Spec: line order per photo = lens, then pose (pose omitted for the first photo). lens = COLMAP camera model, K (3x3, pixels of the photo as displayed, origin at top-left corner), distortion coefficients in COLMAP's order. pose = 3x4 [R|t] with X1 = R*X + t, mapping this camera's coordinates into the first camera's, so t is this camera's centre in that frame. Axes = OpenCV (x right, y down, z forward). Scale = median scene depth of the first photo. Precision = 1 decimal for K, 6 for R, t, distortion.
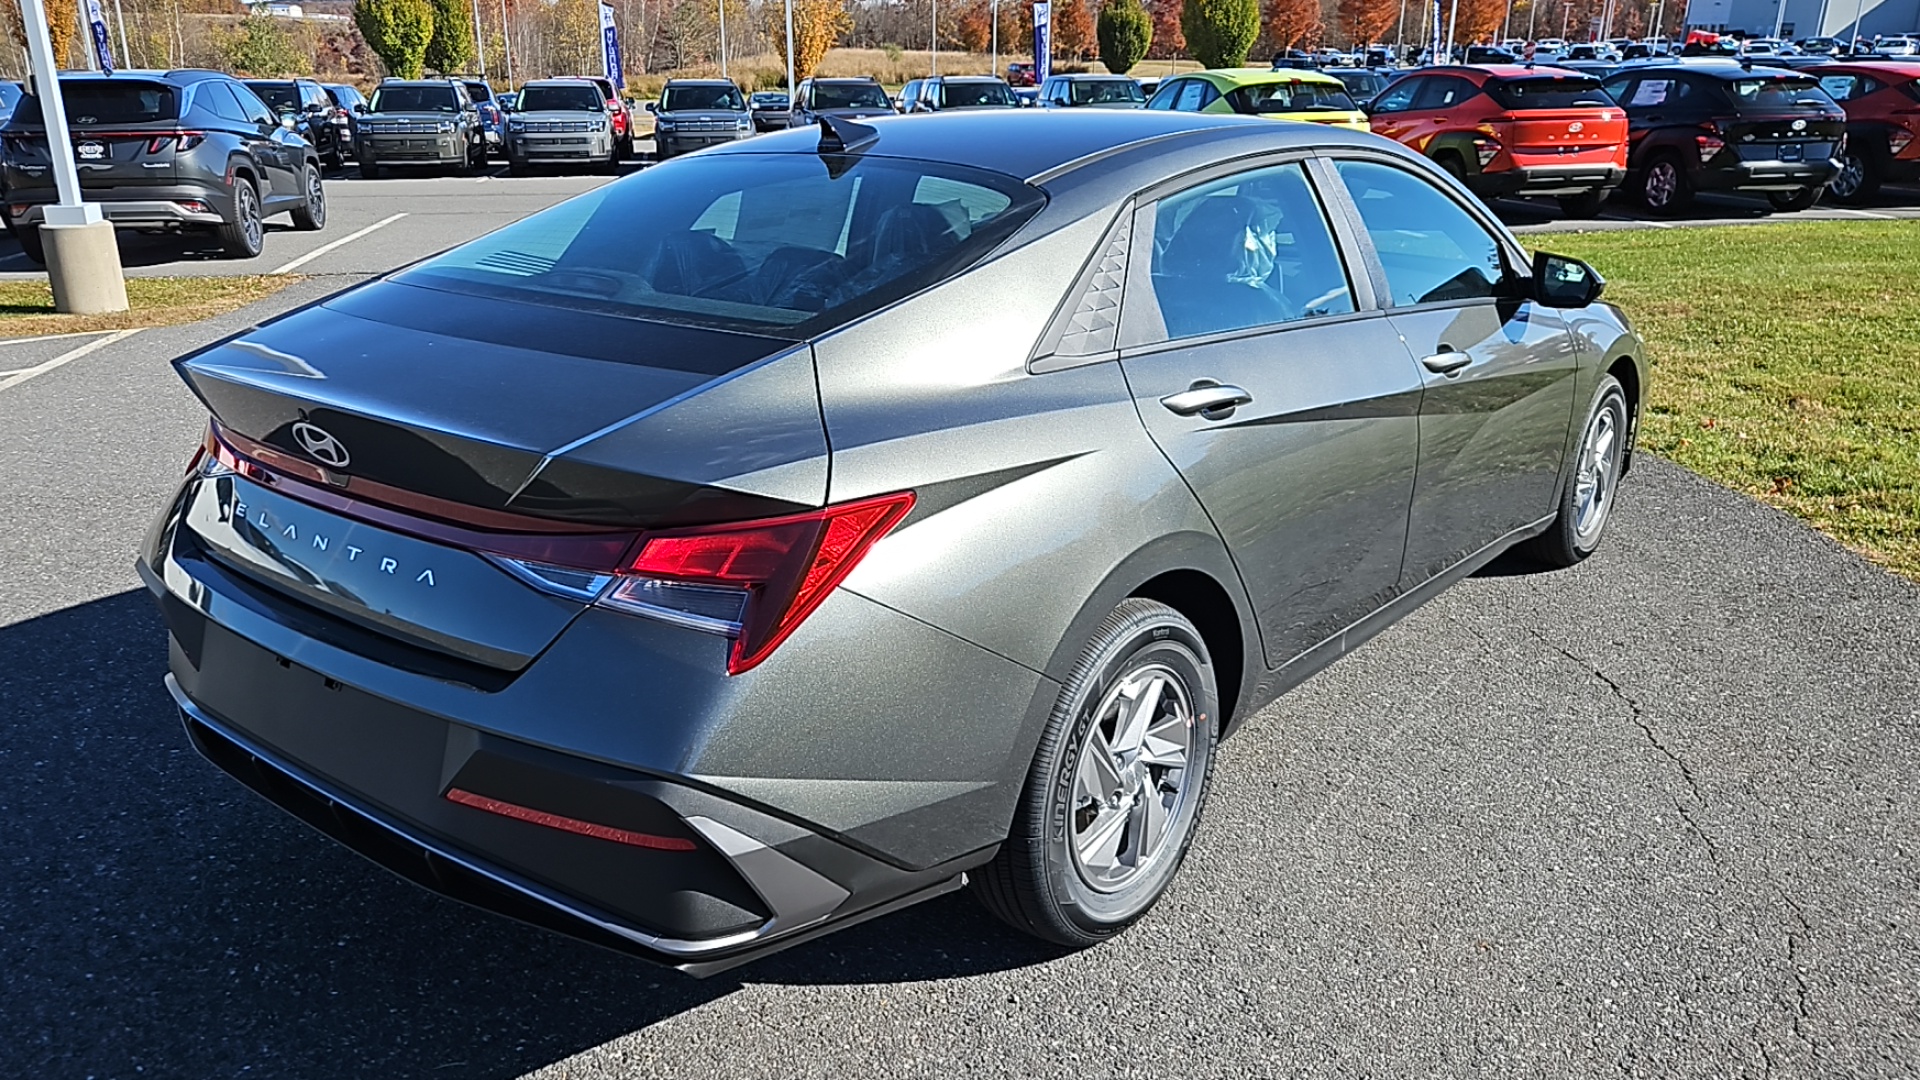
lens RADIAL K [[1429.9, 0, 952.7], [0, 1429.9, 538.8], [0, 0, 1]] dist [0.013532, -0.015919]
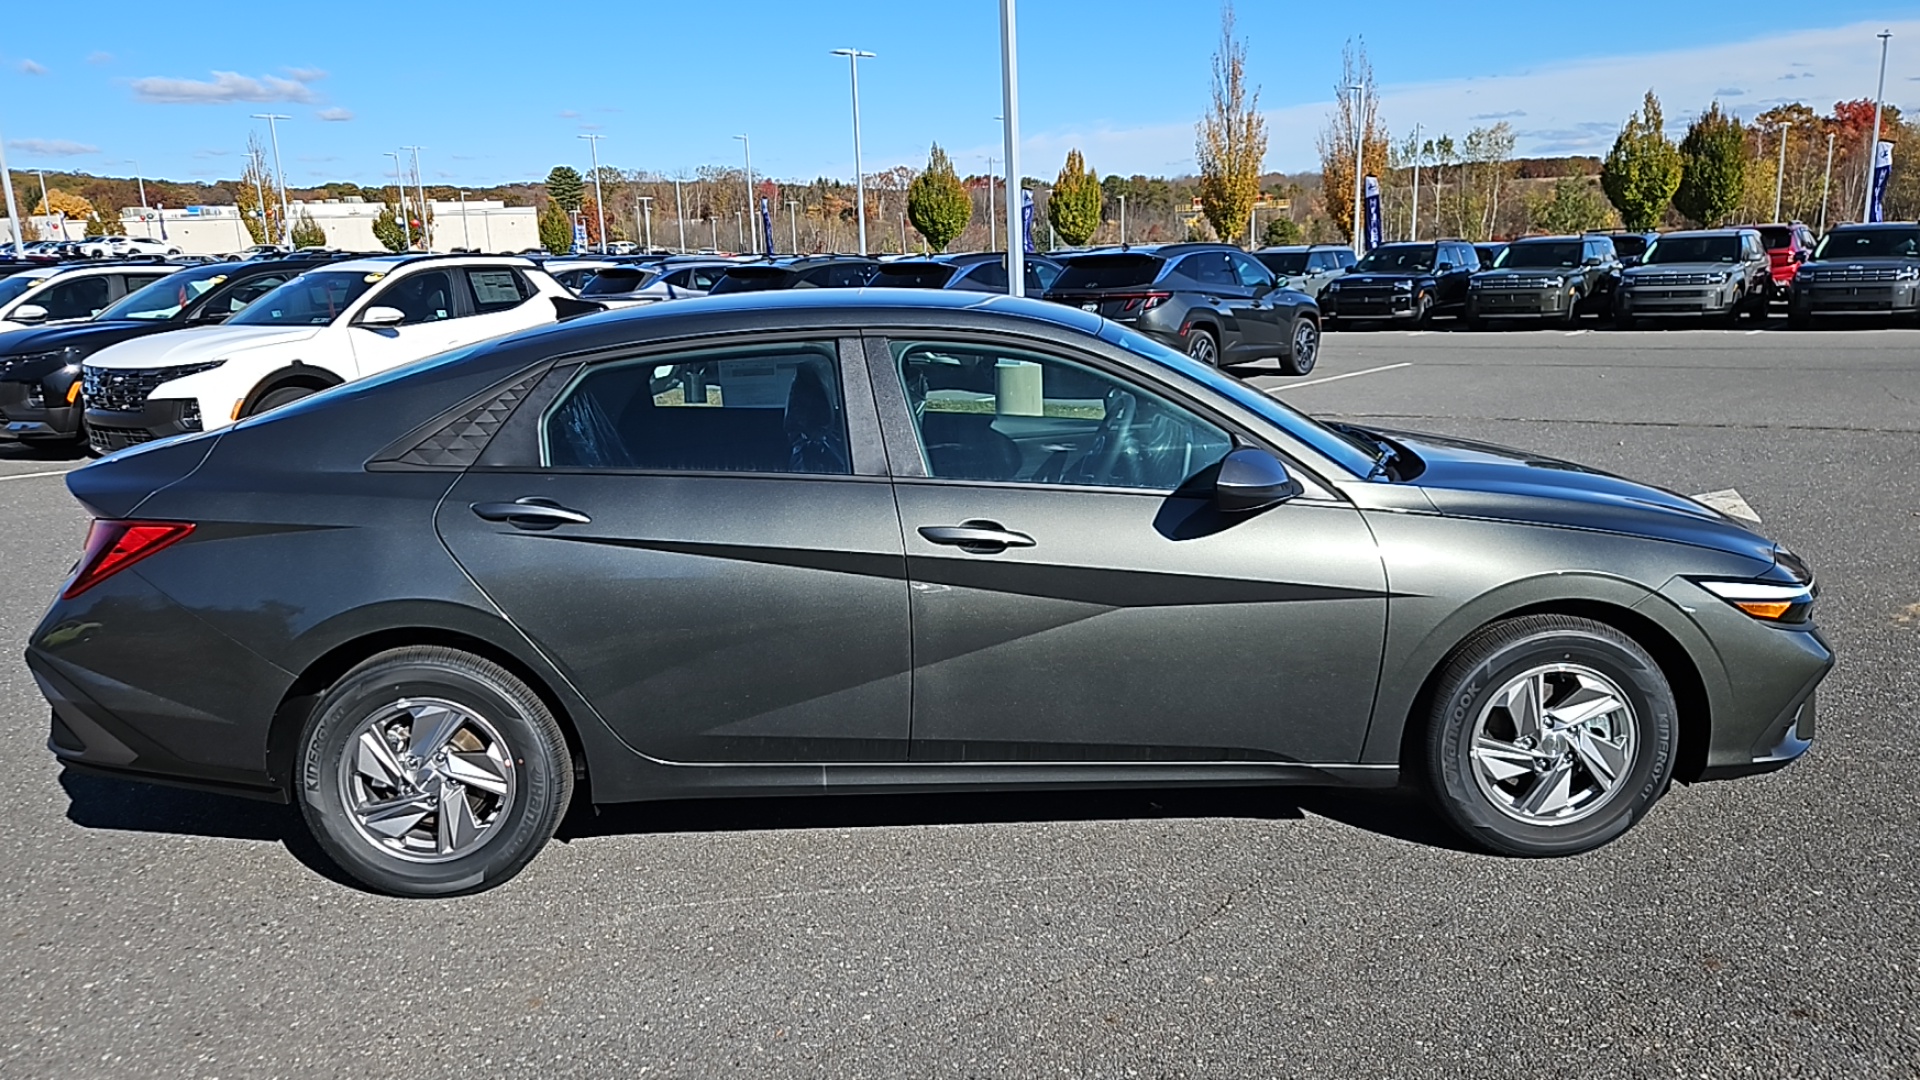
lens RADIAL K [[1429.9, 0, 956.8], [0, 1429.9, 546.8], [0, 0, 1]] dist [0.013532, -0.015919]
pose [[0.617773, 0.131441, -0.775293, 0.128202], [-0.203291, 0.979110, 0.004009, -0.013646], [0.759624, 0.155134, 0.631589, 0.042439]]
